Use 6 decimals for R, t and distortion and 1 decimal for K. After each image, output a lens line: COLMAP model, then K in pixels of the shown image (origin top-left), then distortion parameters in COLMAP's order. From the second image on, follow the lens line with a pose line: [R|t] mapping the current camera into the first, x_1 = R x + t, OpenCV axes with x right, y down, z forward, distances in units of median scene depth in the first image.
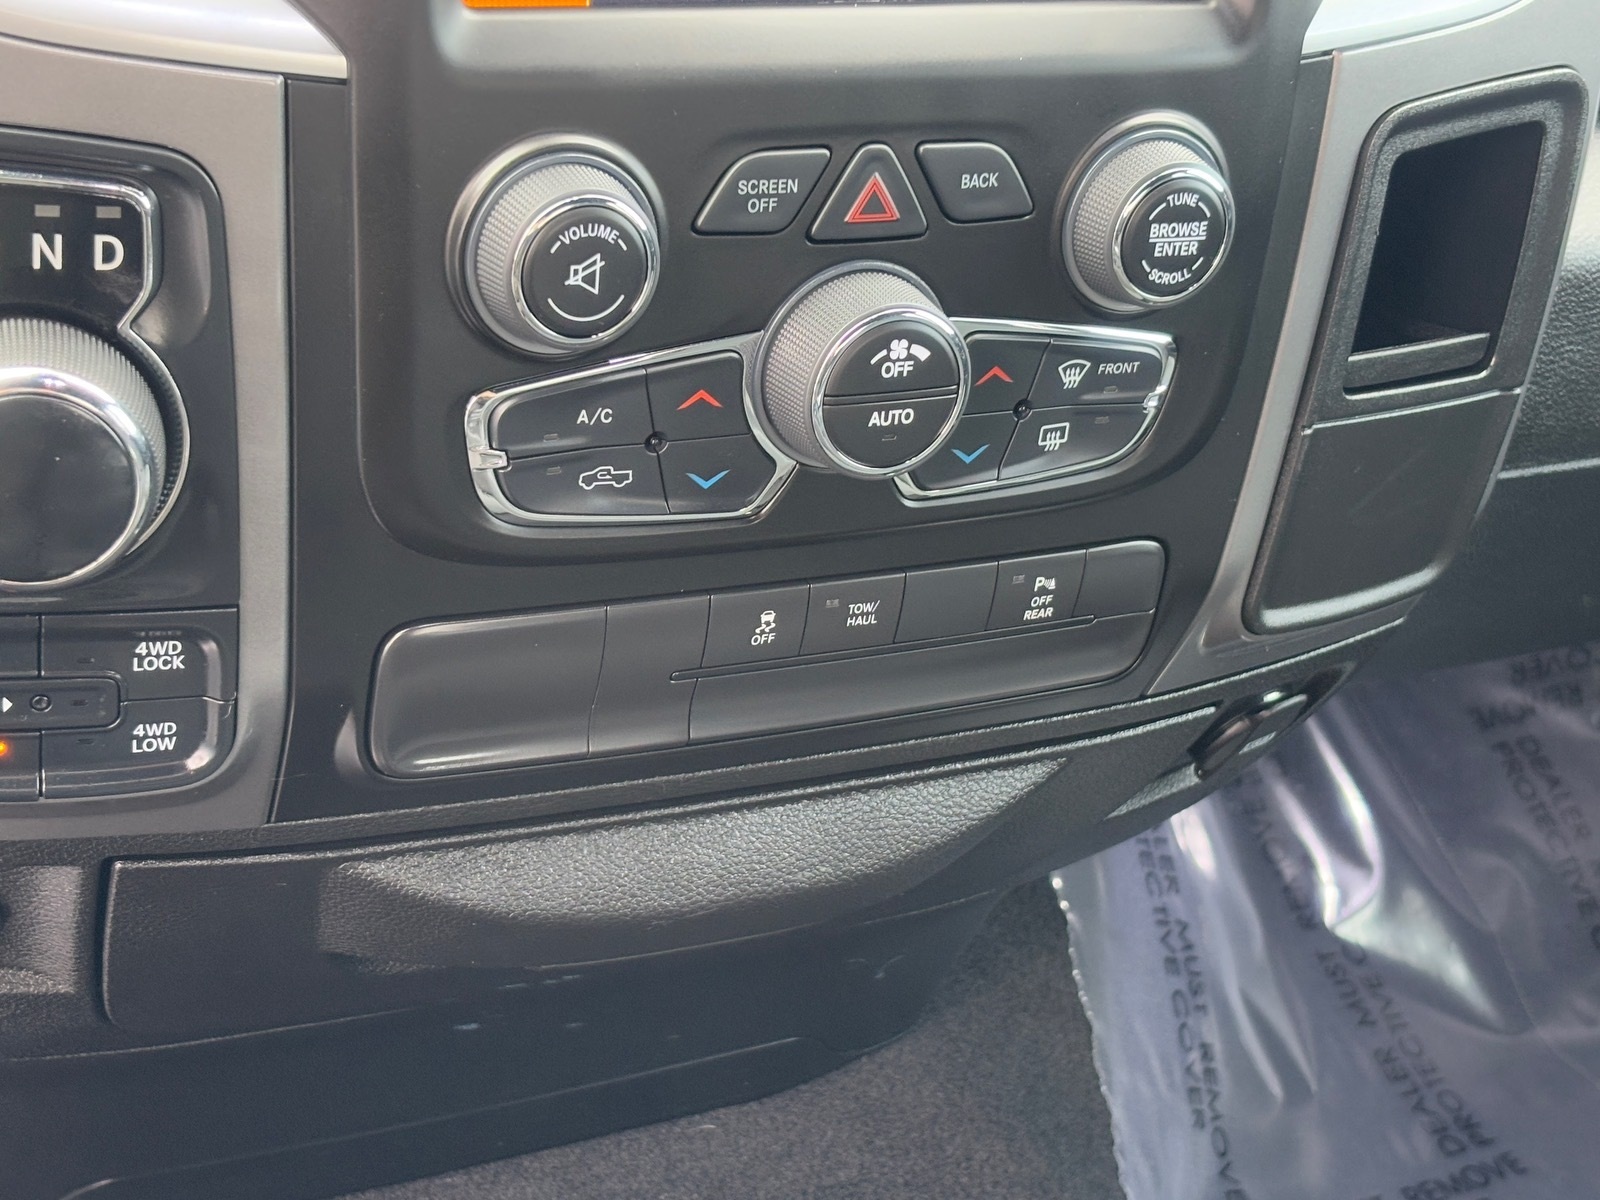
lens RADIAL K [[2599.4, 0, 765.5], [0, 2599.4, 623.4], [0, 0, 1]] dist [0.269039, -1.168960]
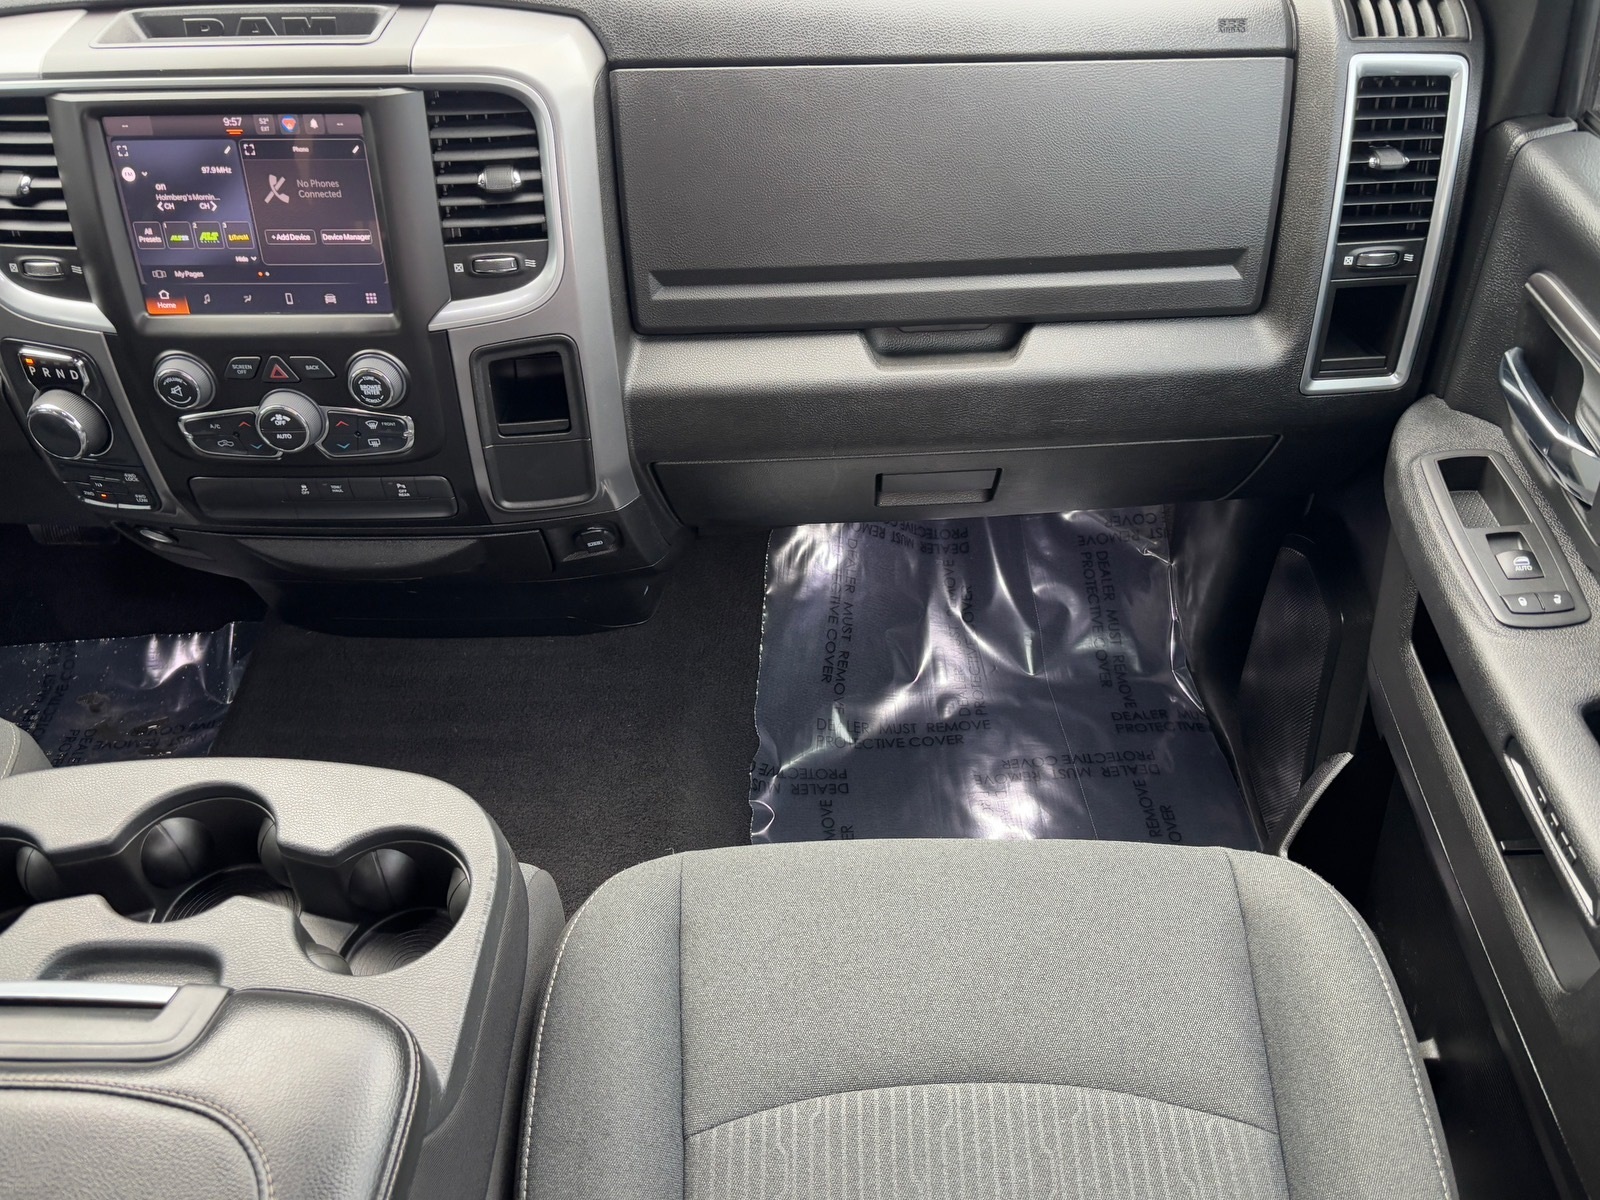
lens RADIAL K [[1265.3, 0, 800.4], [0, 1265.3, 614.1], [0, 0, 1]] dist [0.018001, -0.006608]
pose [[0.887732, 0.182137, -0.422798, 1.339077], [-0.102216, 0.973465, 0.204740, -0.251792], [0.448870, -0.138538, 0.882793, -0.182410]]
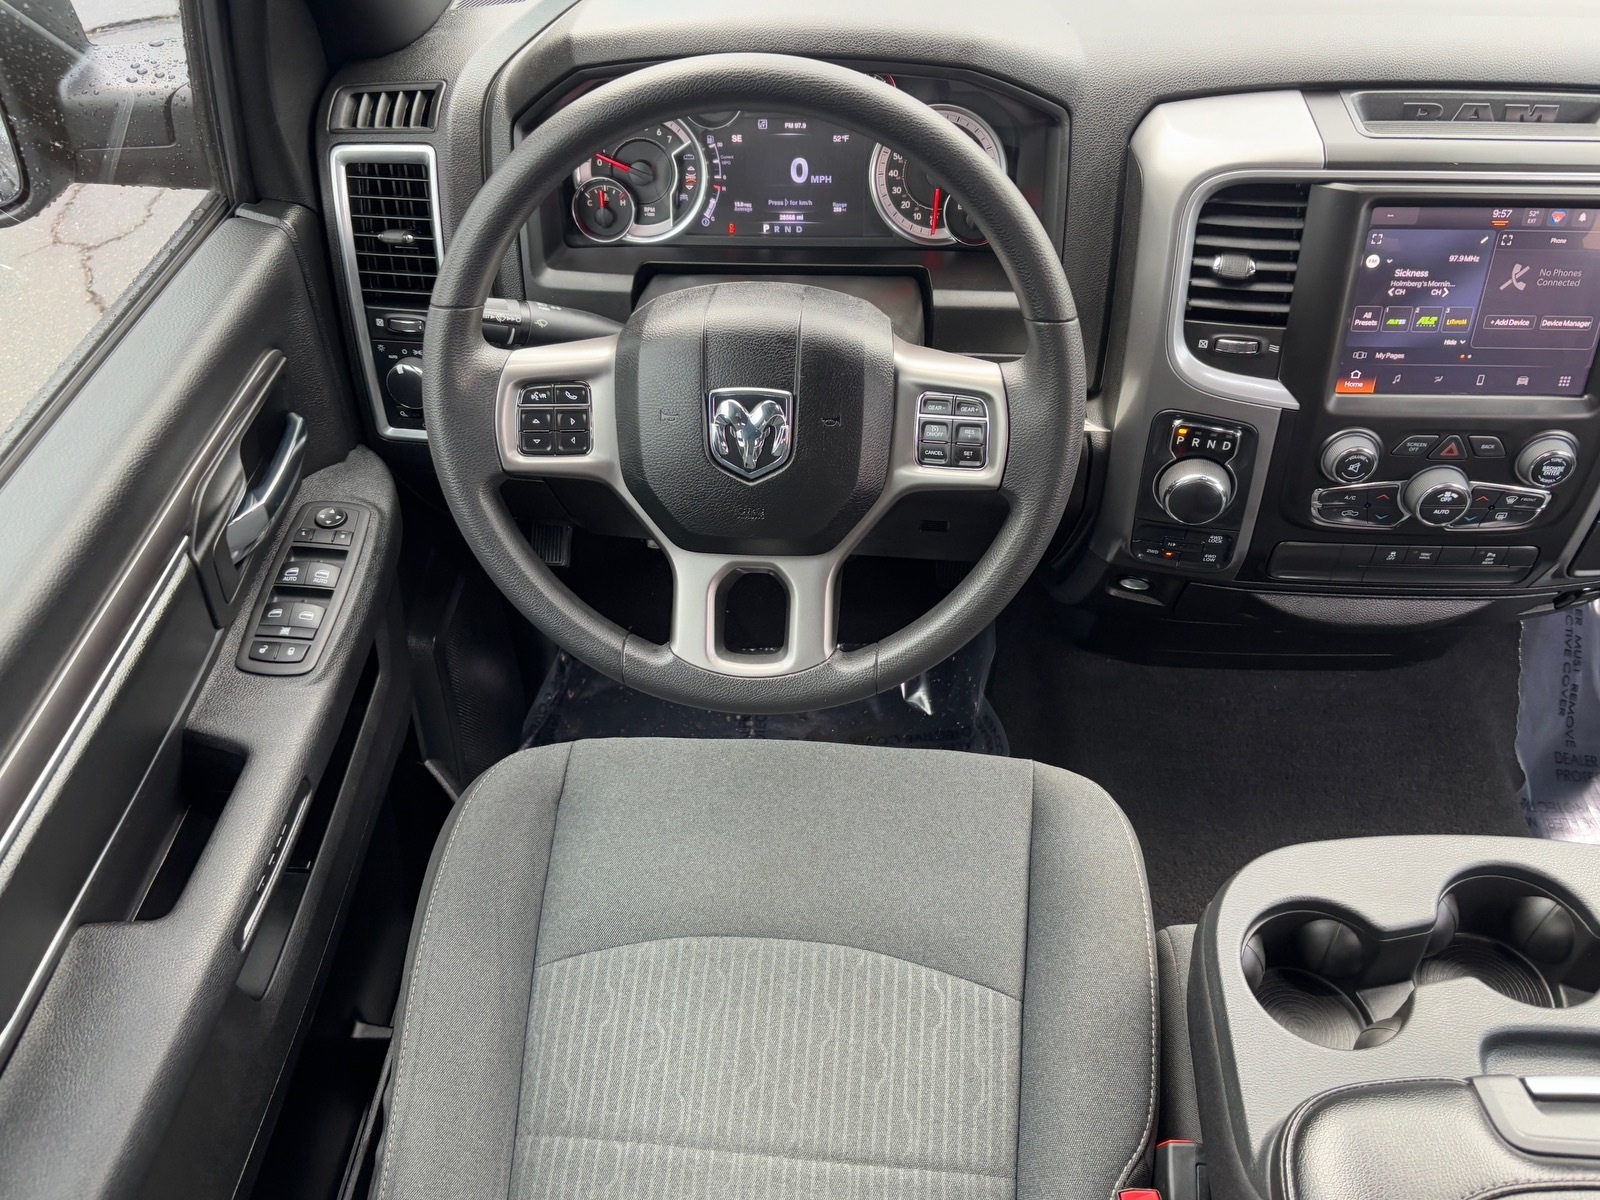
lens RADIAL K [[1278.6, 0, 812.0], [0, 1278.6, 601.4], [0, 0, 1]] dist [0.010903, 0.004351]
pose [[0.879078, 0.217137, -0.424350, 0.059722], [-0.122300, 0.963165, 0.239490, -0.261096], [0.460722, -0.158632, 0.873253, -0.864413]]
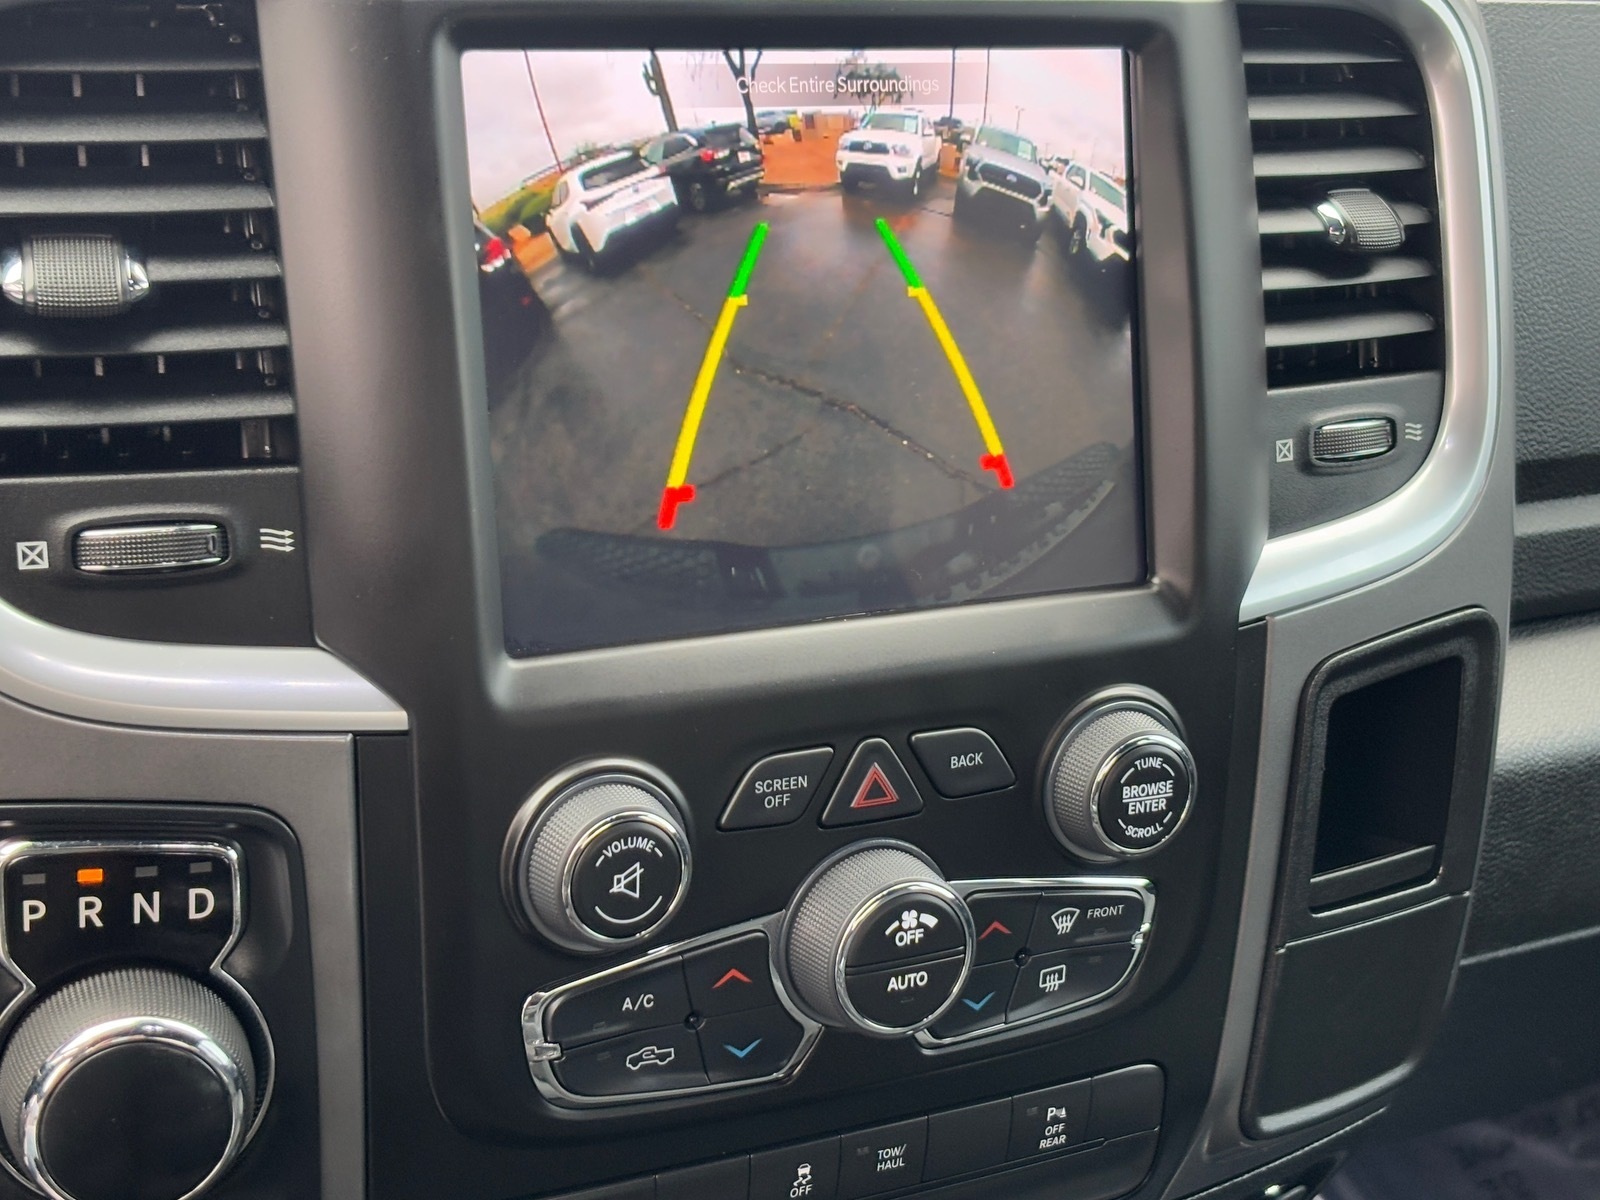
lens RADIAL K [[2599.4, 0, 765.5], [0, 2599.4, 623.4], [0, 0, 1]] dist [0.269039, -1.168960]
pose [[0.997070, -0.071577, 0.027002, -0.029001], [0.075053, 0.983585, -0.164099, -0.049507], [-0.014813, 0.165645, 0.986074, -0.101917]]
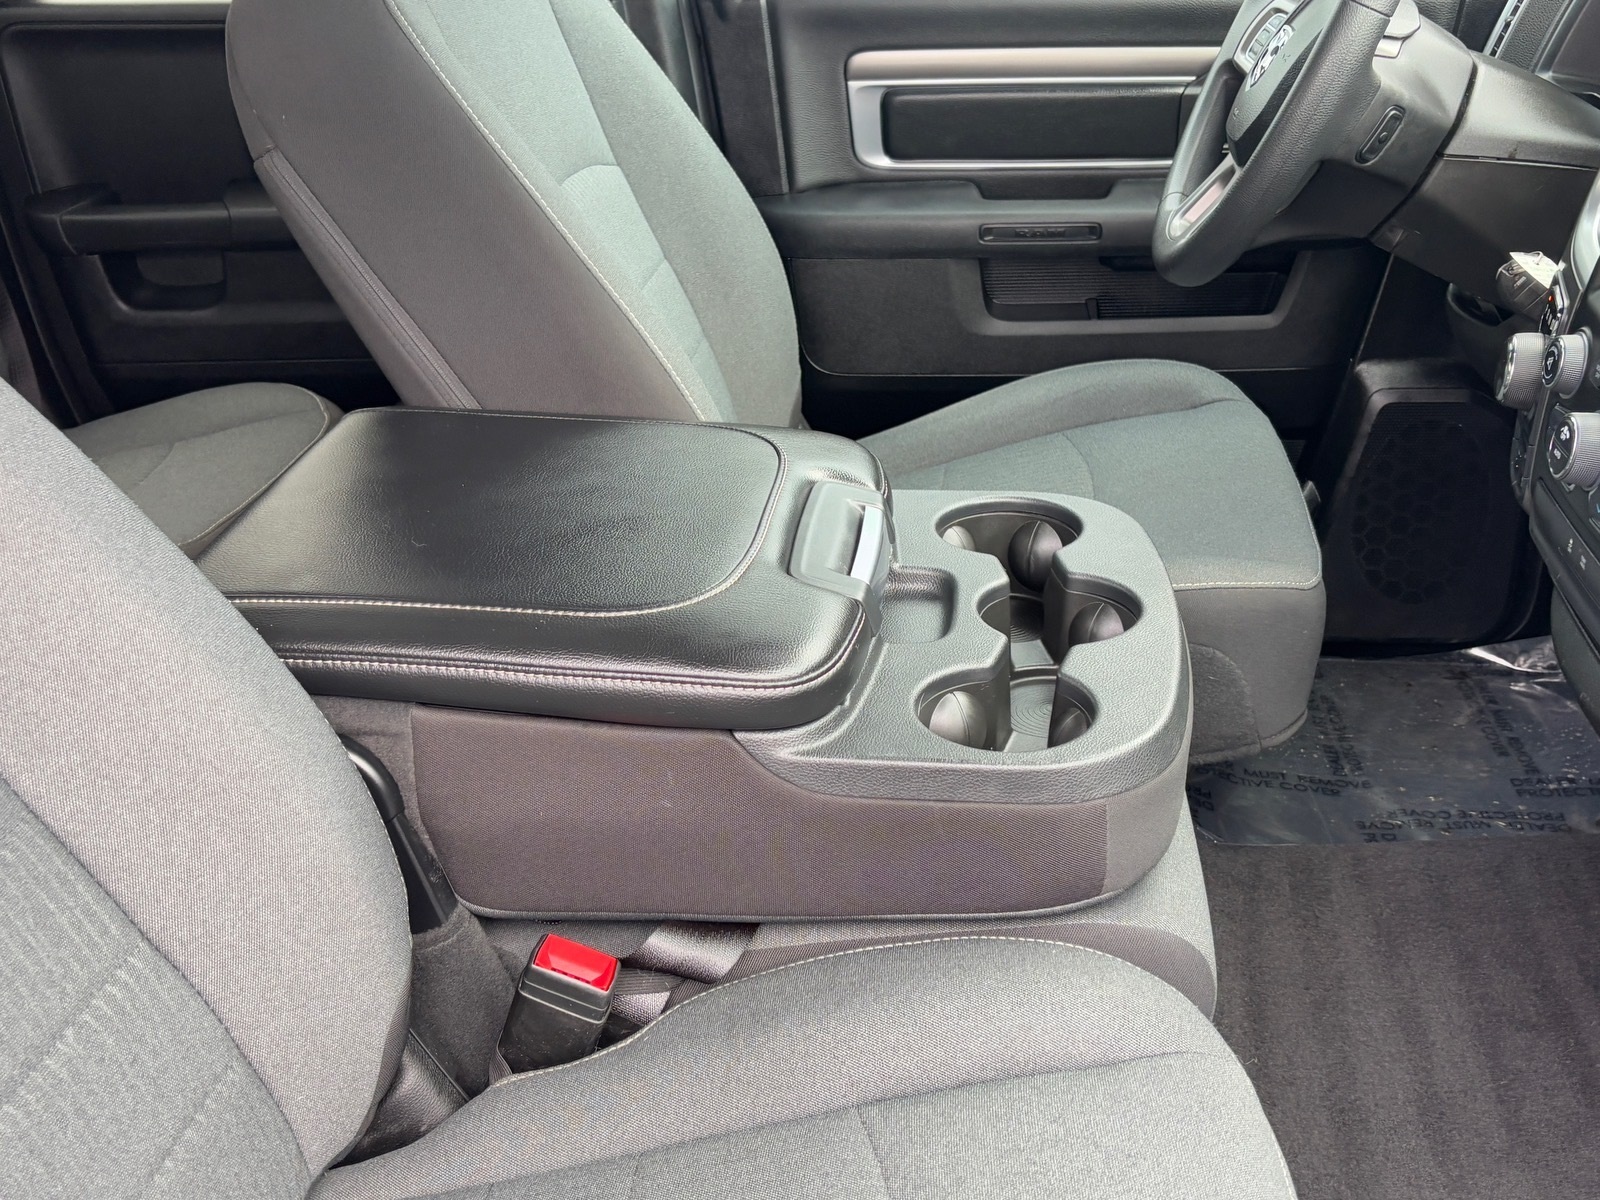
lens RADIAL K [[1712.4, 0, 792.5], [0, 1712.4, 607.9], [0, 0, 1]] dist [0.073415, -0.011543]
pose [[-0.507711, 0.278194, -0.815376, 1.958161], [-0.476634, 0.697694, 0.534829, -0.548827], [0.717670, 0.660175, -0.221630, 0.901857]]
